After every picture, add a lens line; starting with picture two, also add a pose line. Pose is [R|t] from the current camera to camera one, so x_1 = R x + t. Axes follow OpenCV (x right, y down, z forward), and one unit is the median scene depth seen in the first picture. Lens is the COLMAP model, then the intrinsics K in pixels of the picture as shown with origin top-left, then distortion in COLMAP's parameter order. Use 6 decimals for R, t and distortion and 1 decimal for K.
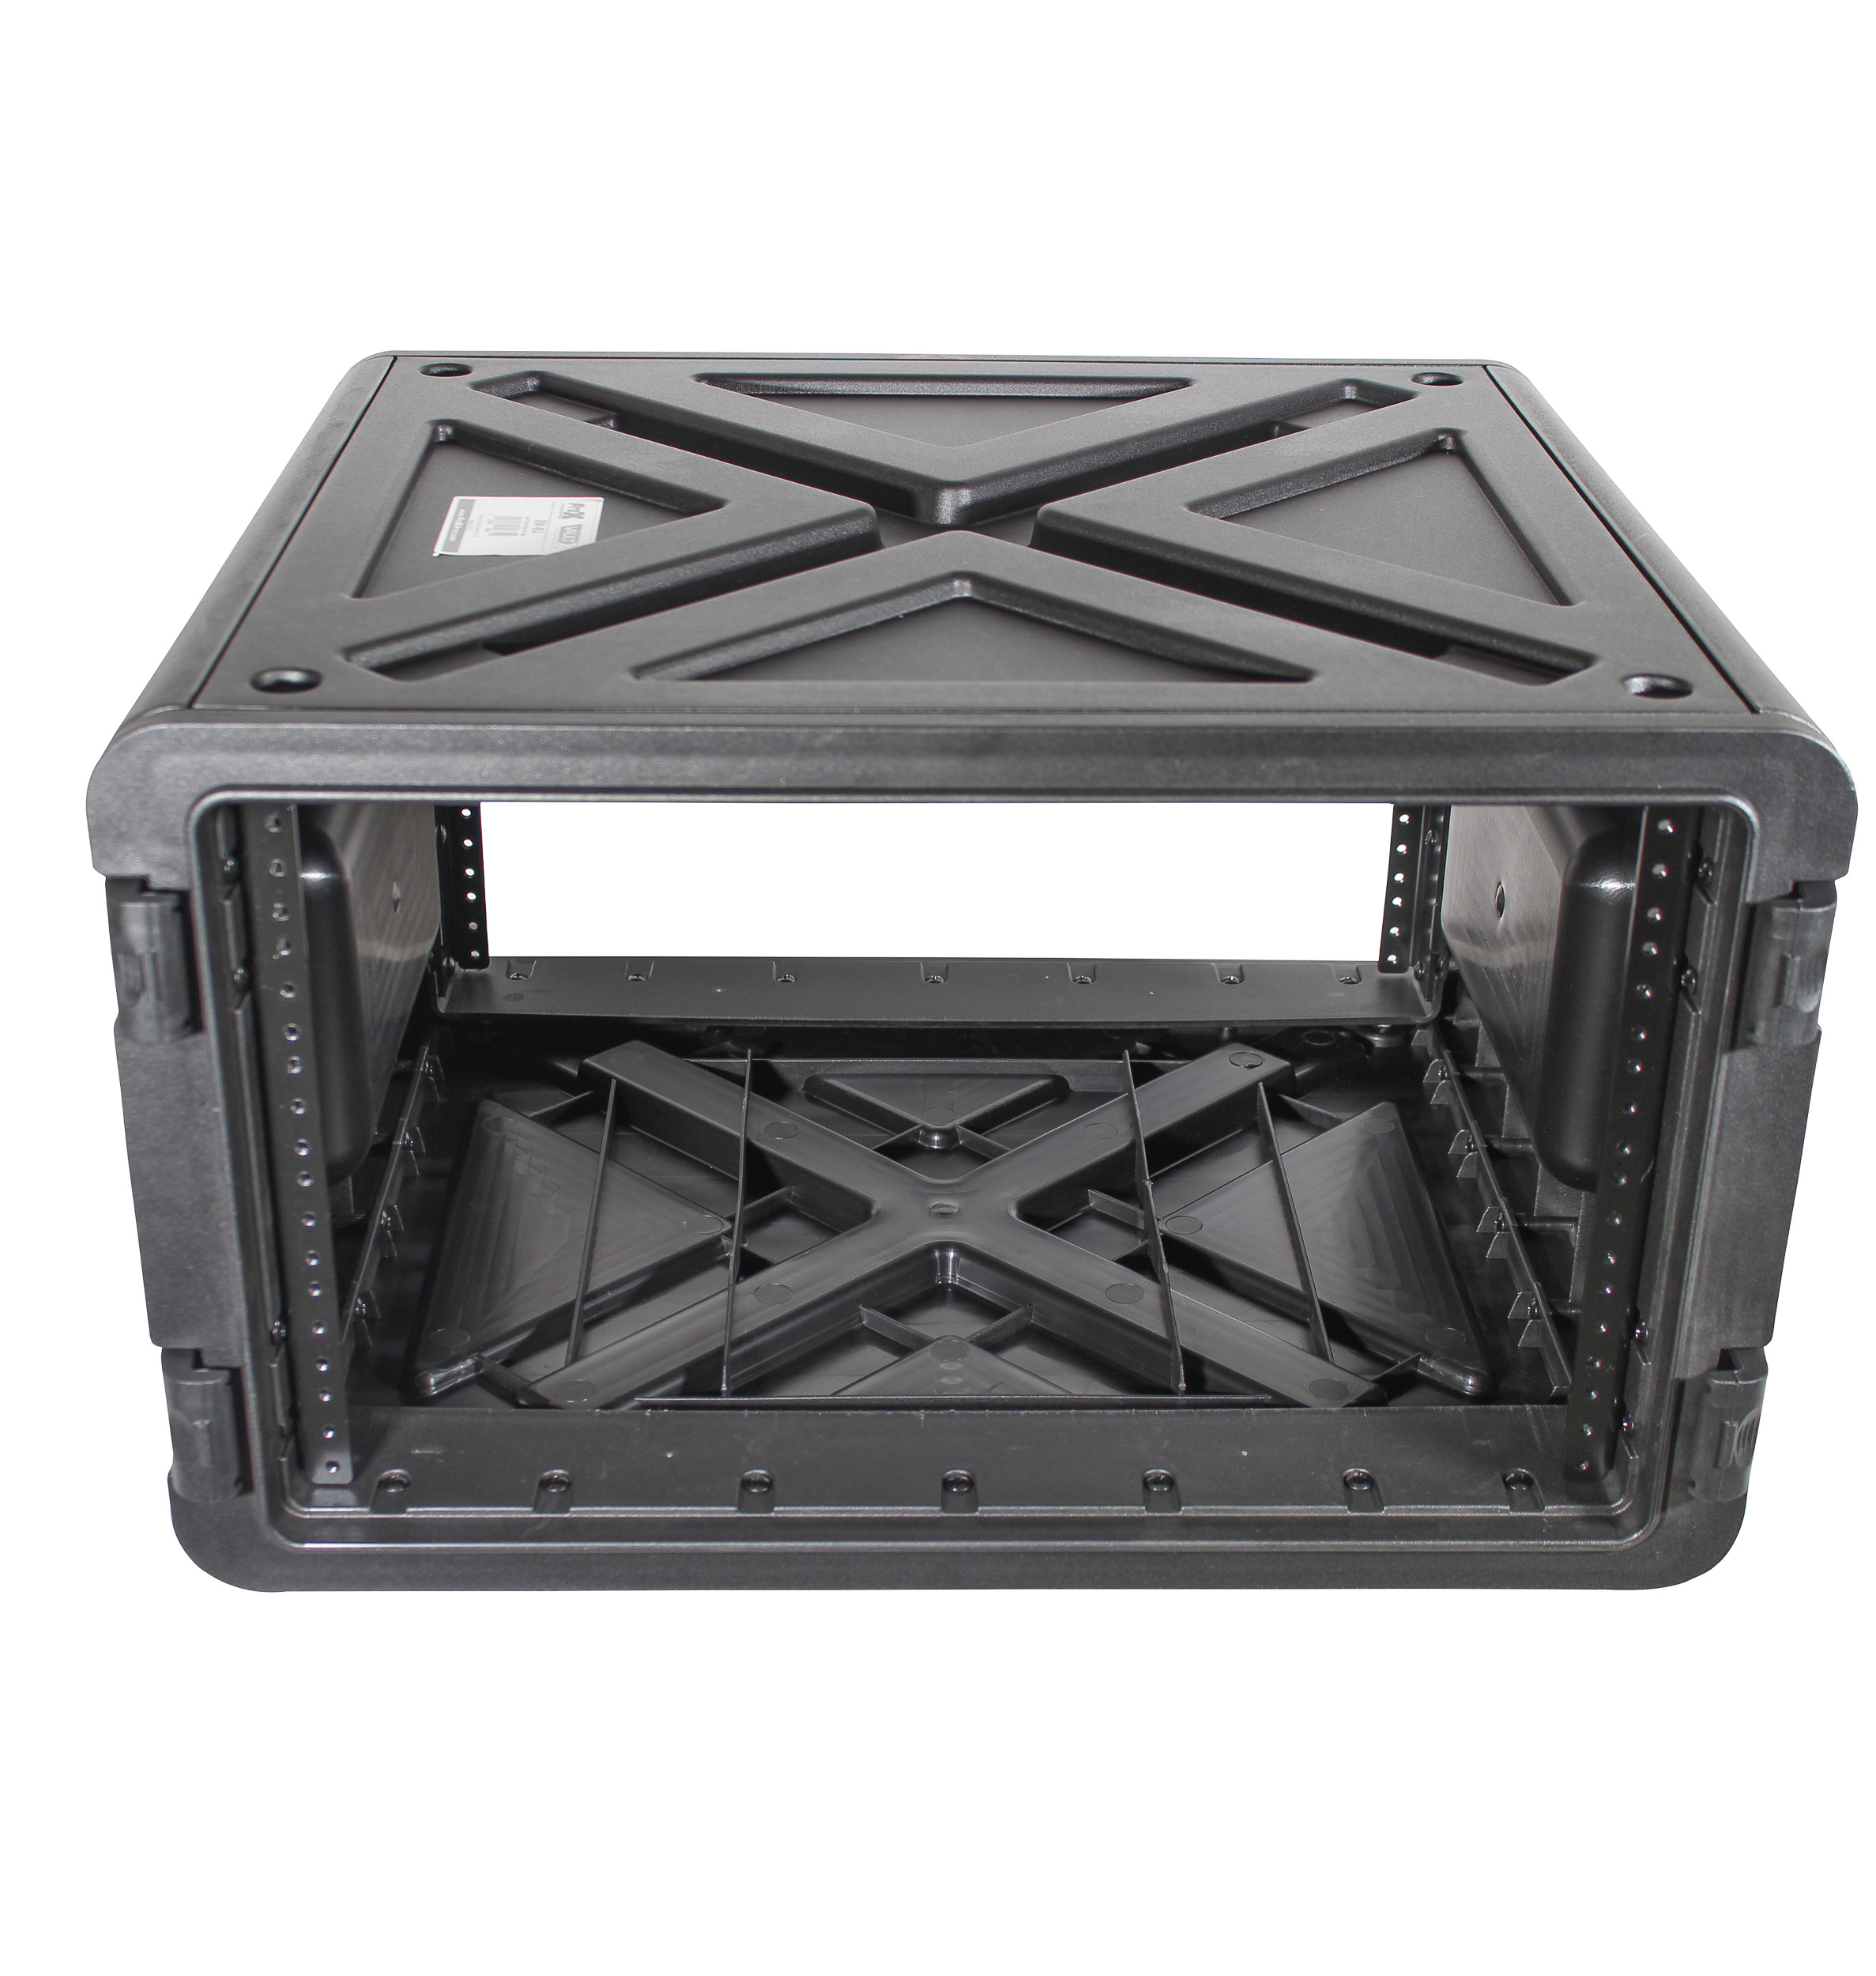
lens RADIAL K [[2860.6, 0, 907.5], [0, 2860.6, 990.1], [0, 0, 1]] dist [-0.009695, -0.001560]
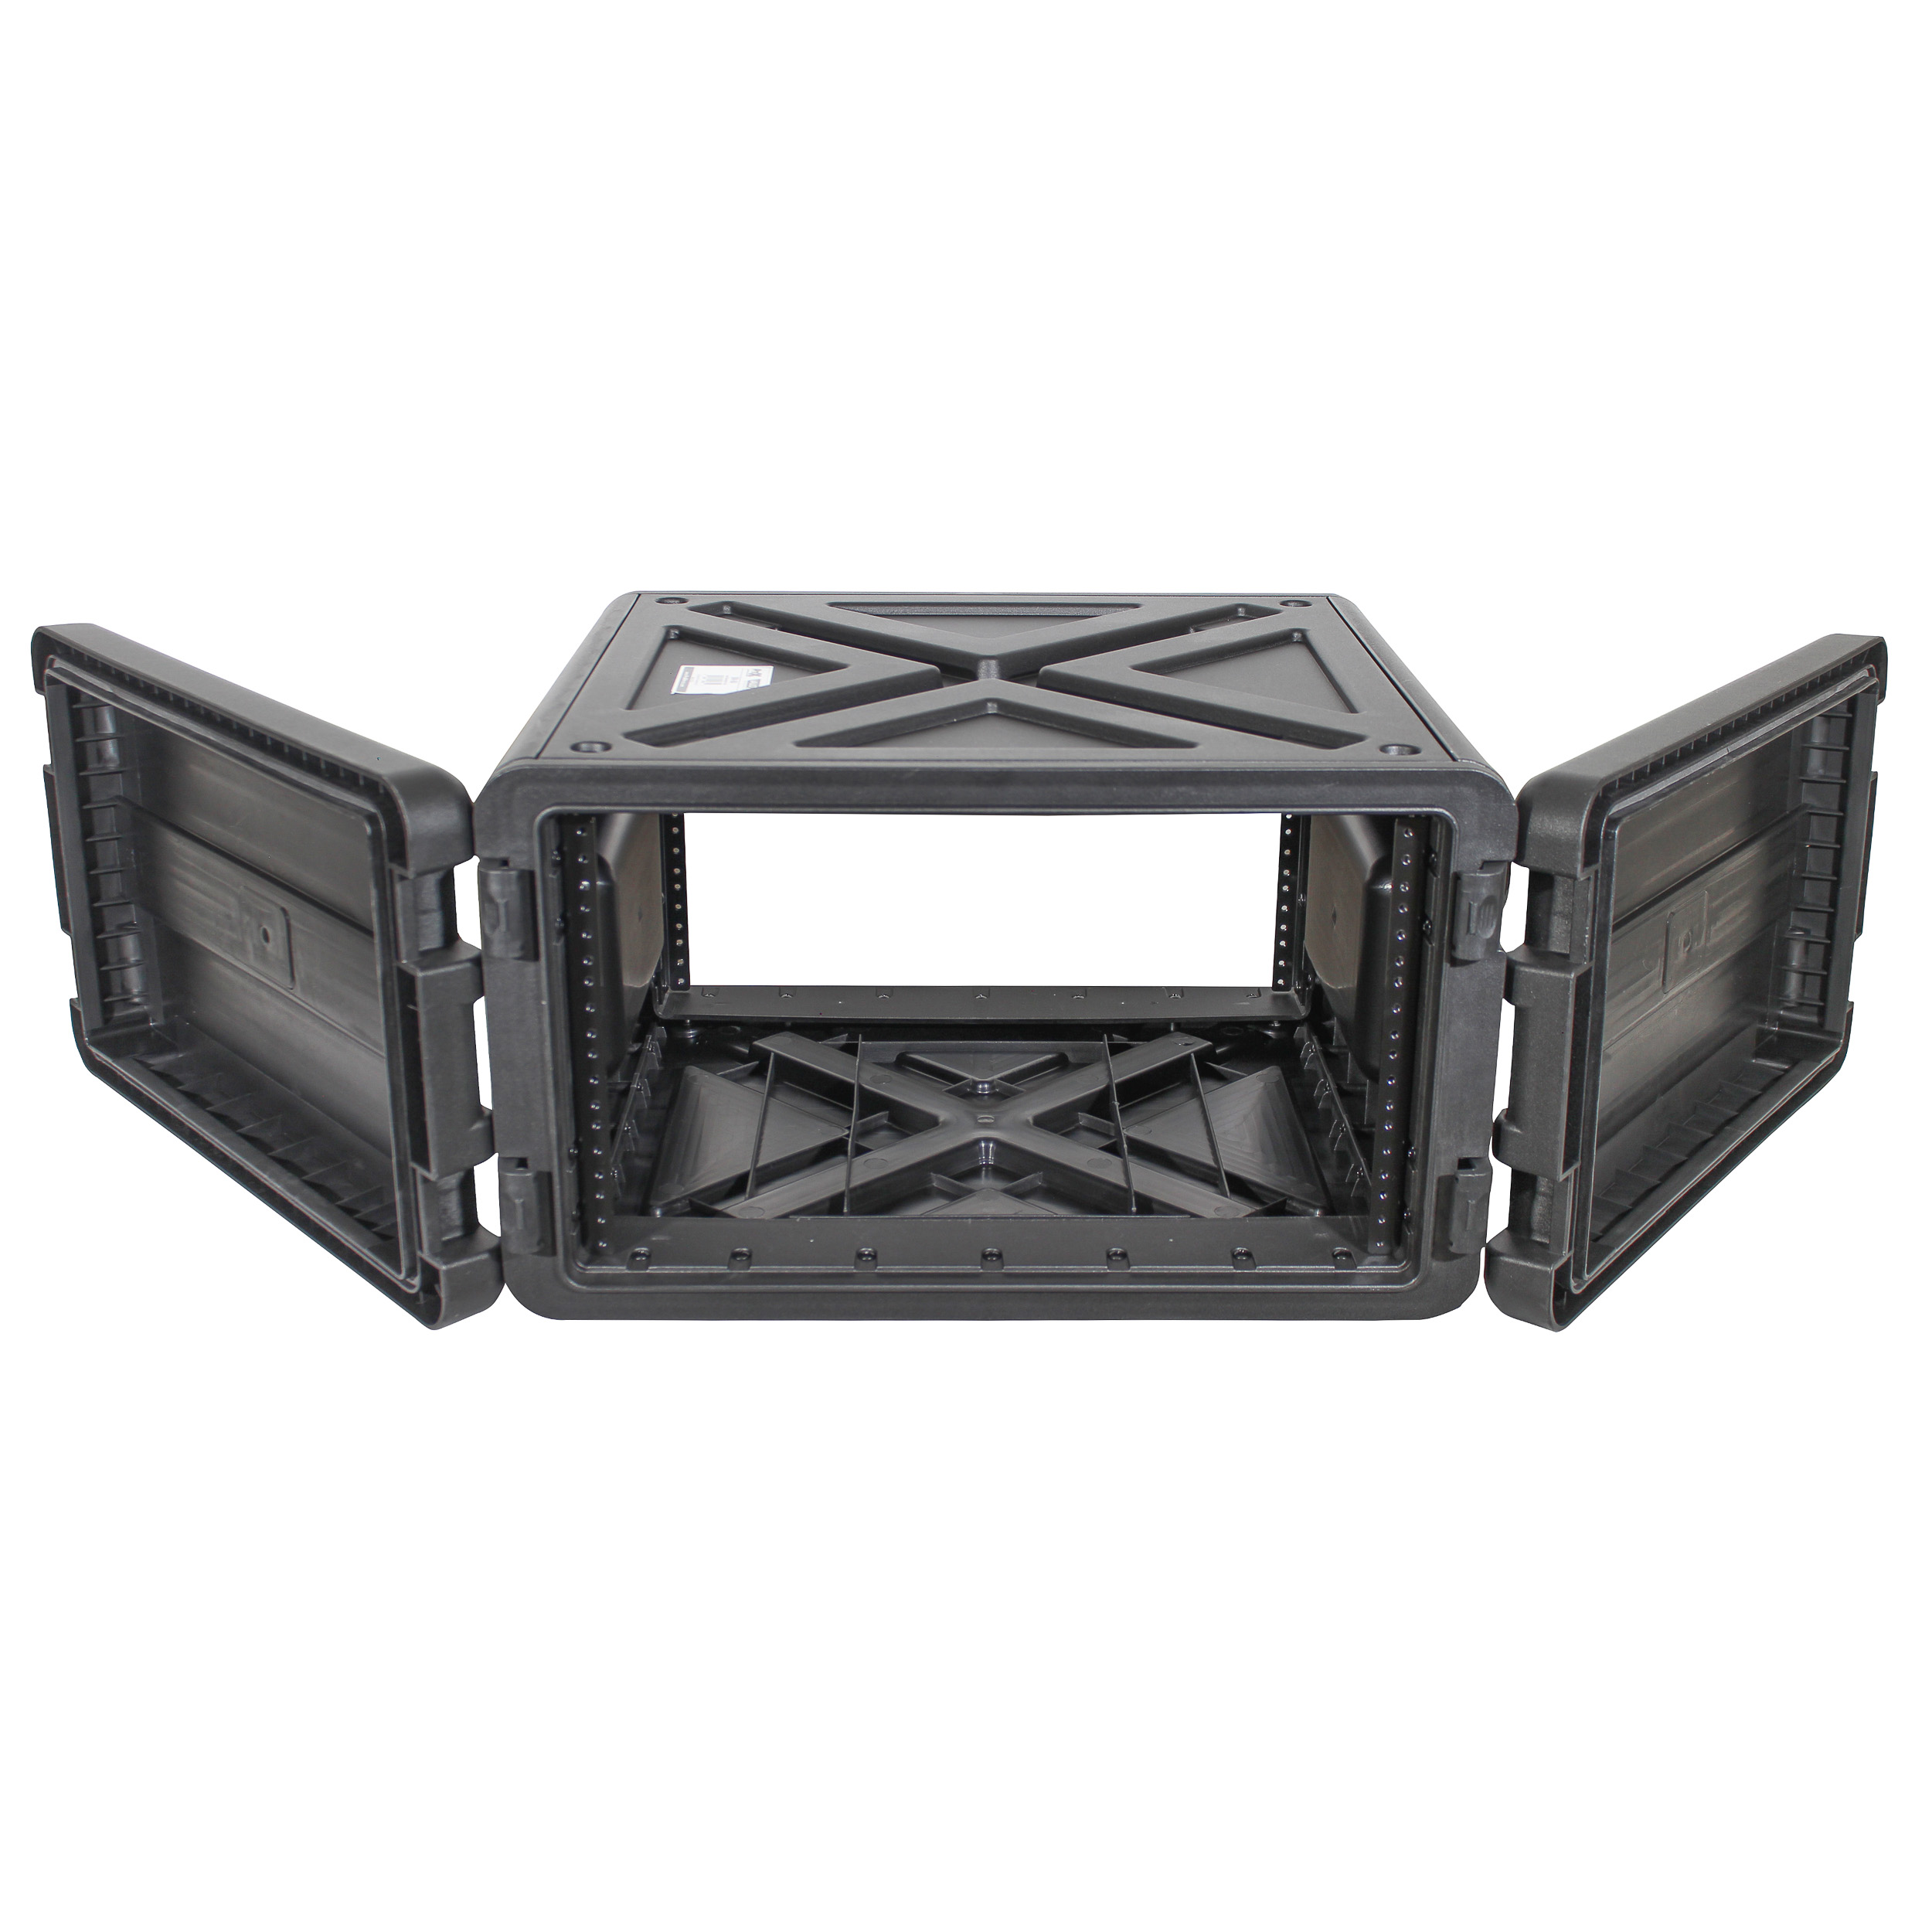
lens RADIAL K [[2464.0, 0, 966.0], [0, 2464.0, 966.0], [0, 0, 1]] dist [-0.005966, -0.004497]
pose [[0.999964, -0.002377, -0.008171, 0.013344], [0.001337, 0.992148, -0.125060, 0.160458], [0.008404, 0.125044, 0.992116, -0.341592]]
